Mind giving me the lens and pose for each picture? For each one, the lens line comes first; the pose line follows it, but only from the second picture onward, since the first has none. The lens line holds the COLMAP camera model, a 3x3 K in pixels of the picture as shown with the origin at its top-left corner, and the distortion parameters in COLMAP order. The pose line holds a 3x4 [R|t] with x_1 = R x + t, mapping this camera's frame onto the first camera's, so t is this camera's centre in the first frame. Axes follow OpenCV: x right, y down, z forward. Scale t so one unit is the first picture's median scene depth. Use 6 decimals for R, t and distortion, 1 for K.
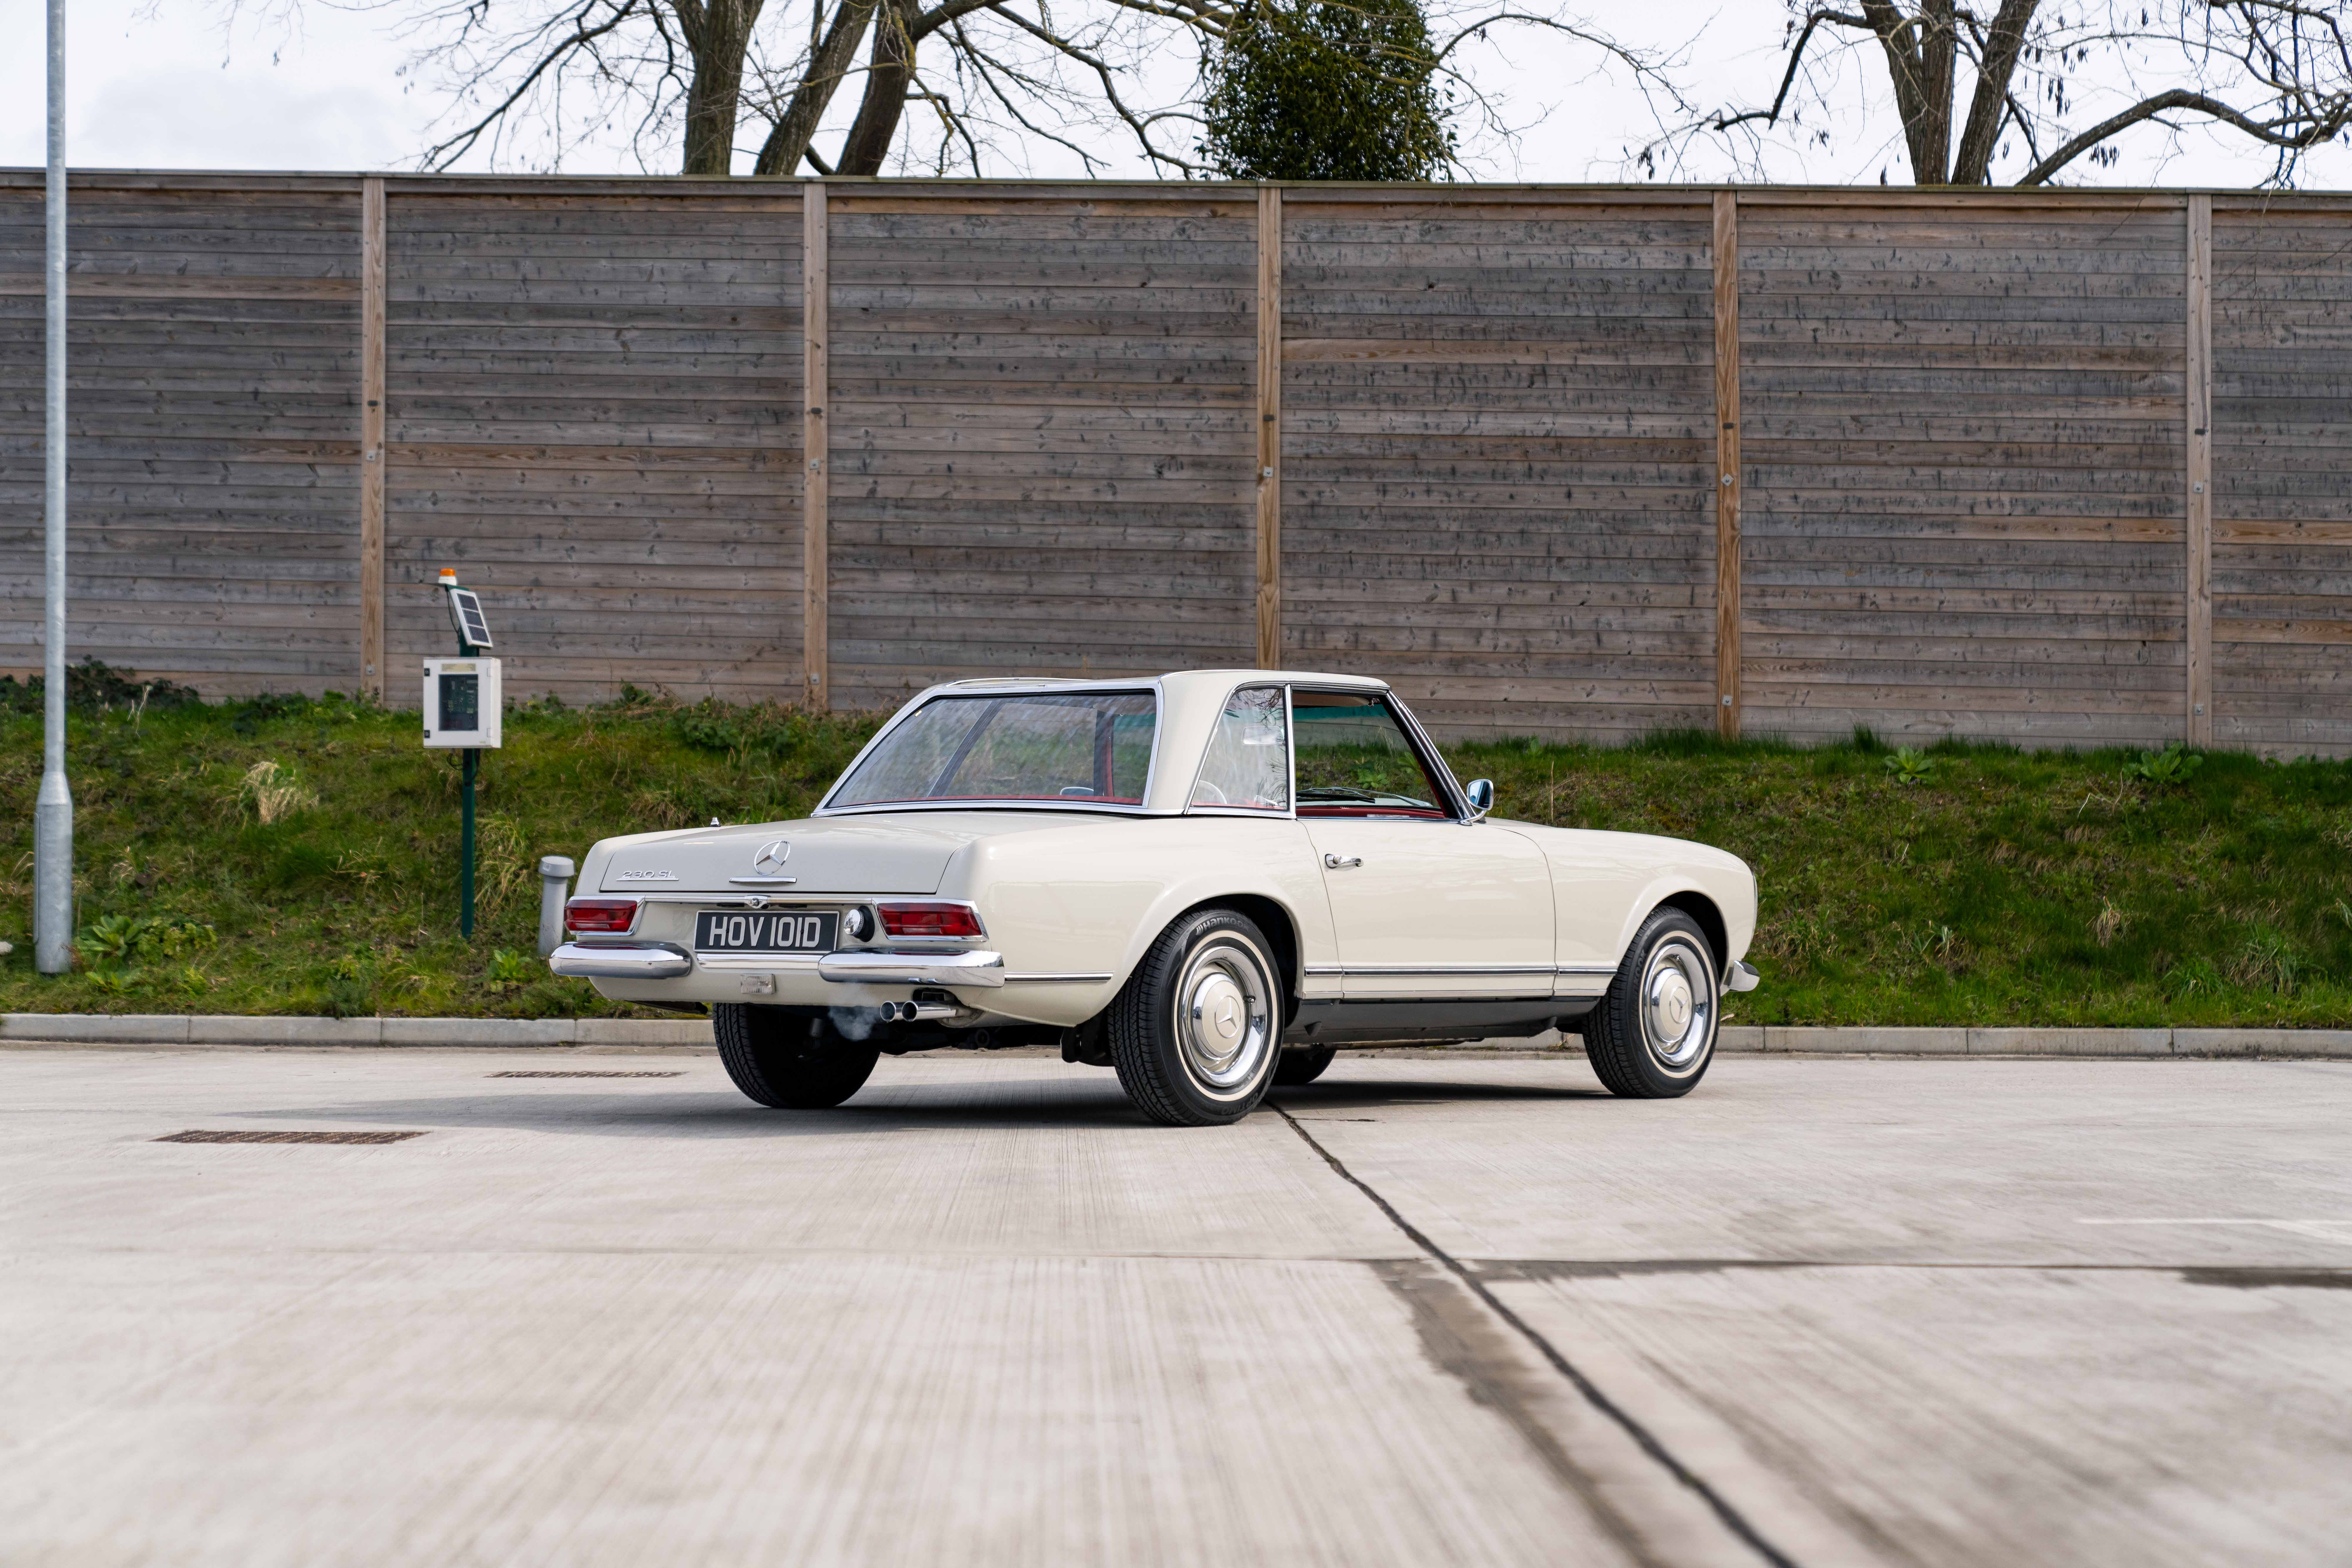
lens RADIAL K [[4381.2, 0, 1176.0], [0, 4381.2, 784.0], [0, 0, 1]] dist [0.039003, -0.094696]
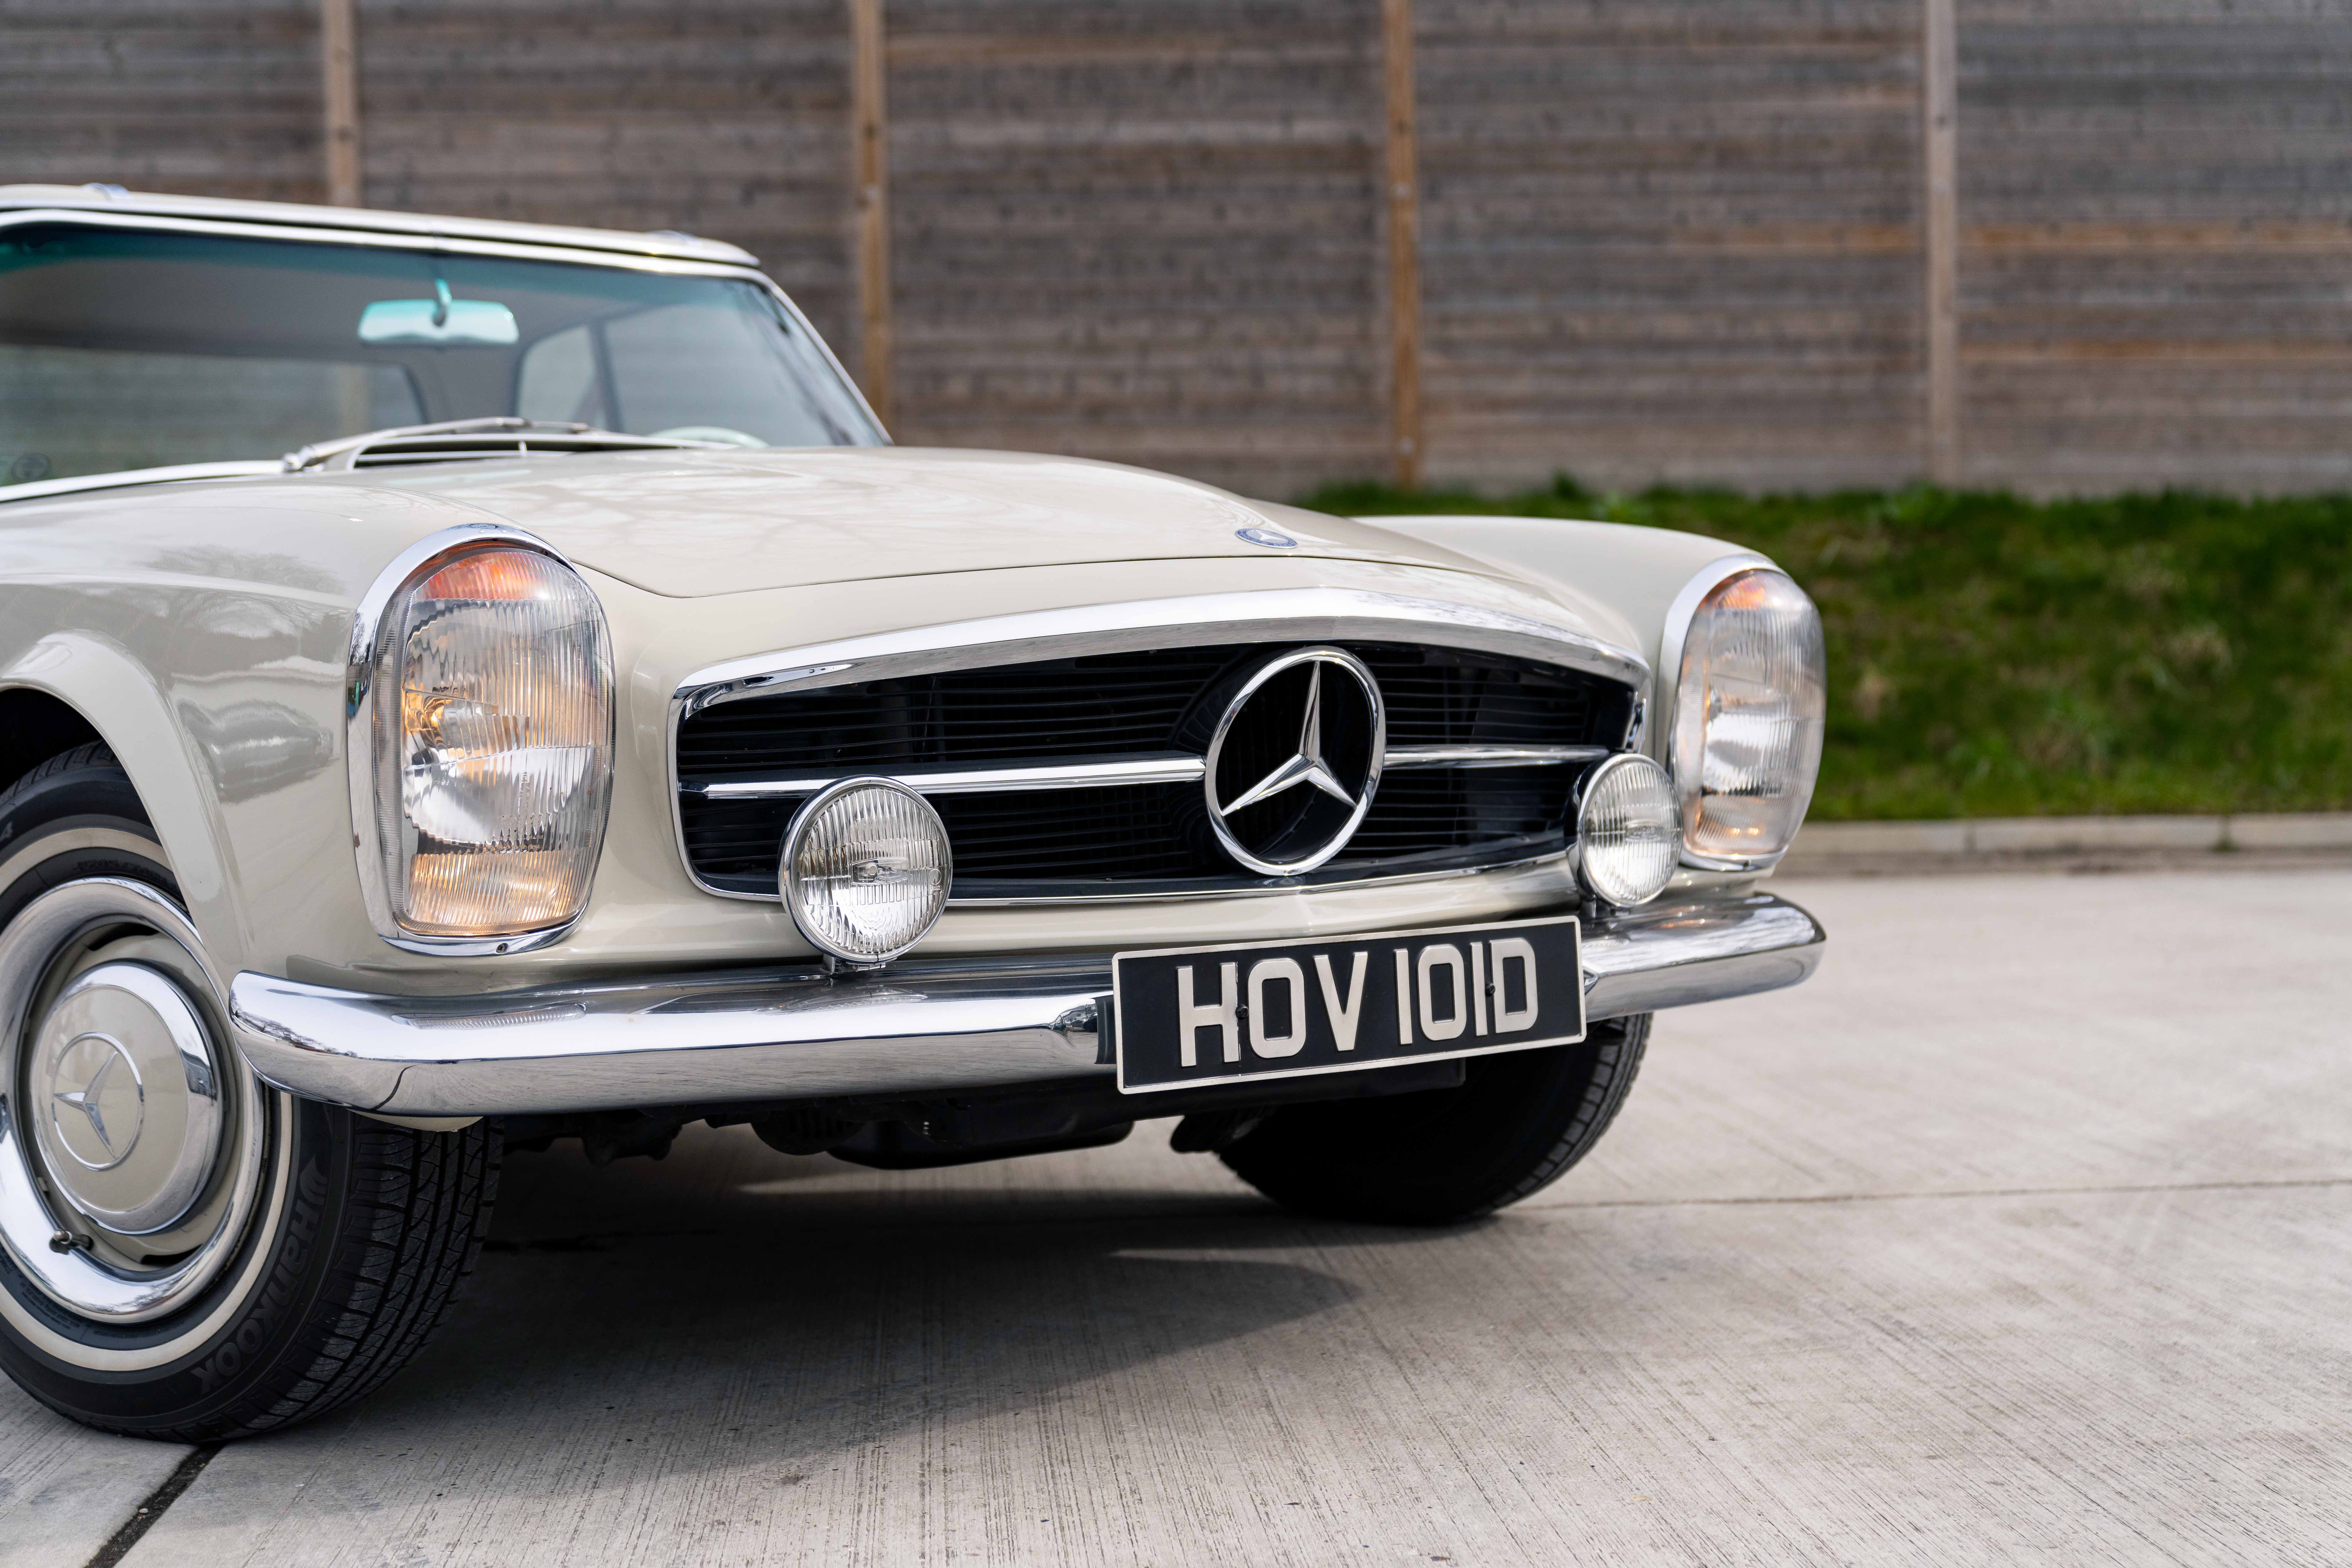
lens RADIAL K [[3065.2, 0, 1176.0], [0, 3065.2, 784.0], [0, 0, 1]] dist [0.024293, -0.001455]
pose [[0.998191, -0.027772, 0.053321, 0.045578], [0.024471, 0.997802, 0.061585, 0.009040], [-0.054914, -0.060169, 0.996677, 0.389752]]
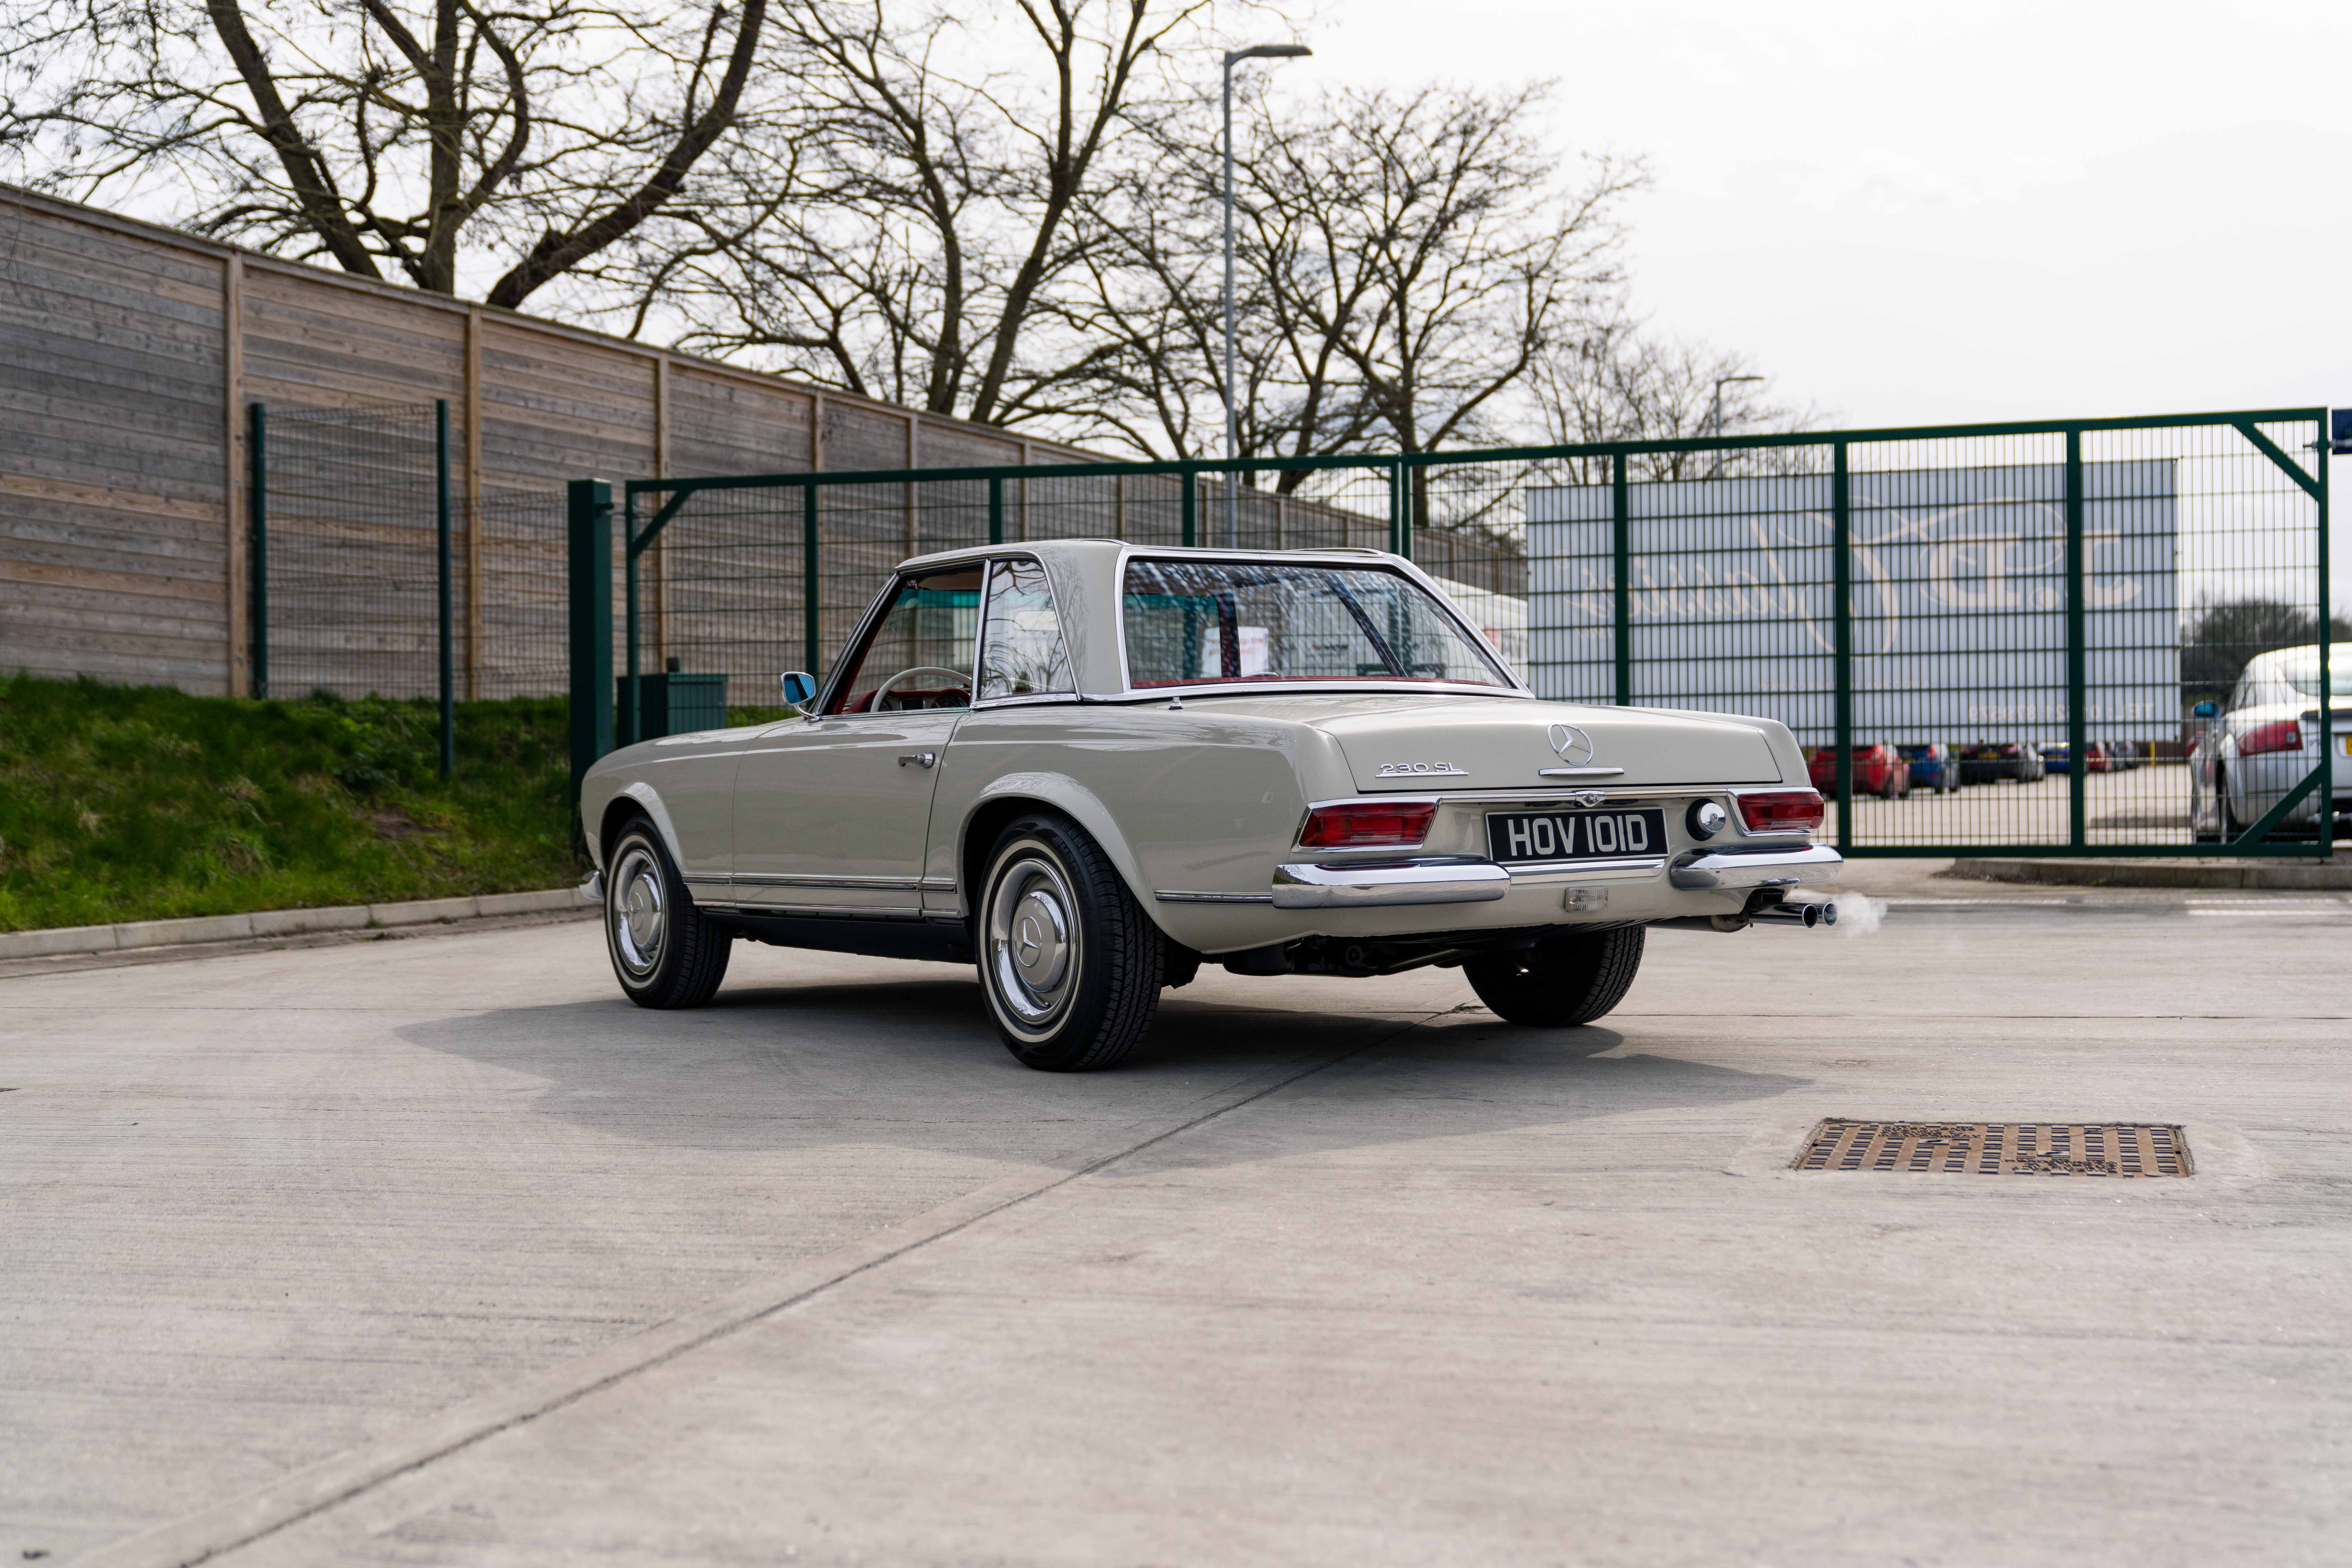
lens RADIAL K [[2668.8, 0, 1226.8], [0, 2668.8, 780.4], [0, 0, 1]] dist [0.002906, 0.025742]
pose [[0.306345, -0.012359, 0.951840, -0.306005], [-0.004688, 0.999884, 0.014491, 0.008691], [-0.951909, -0.008902, 0.306251, 0.475761]]
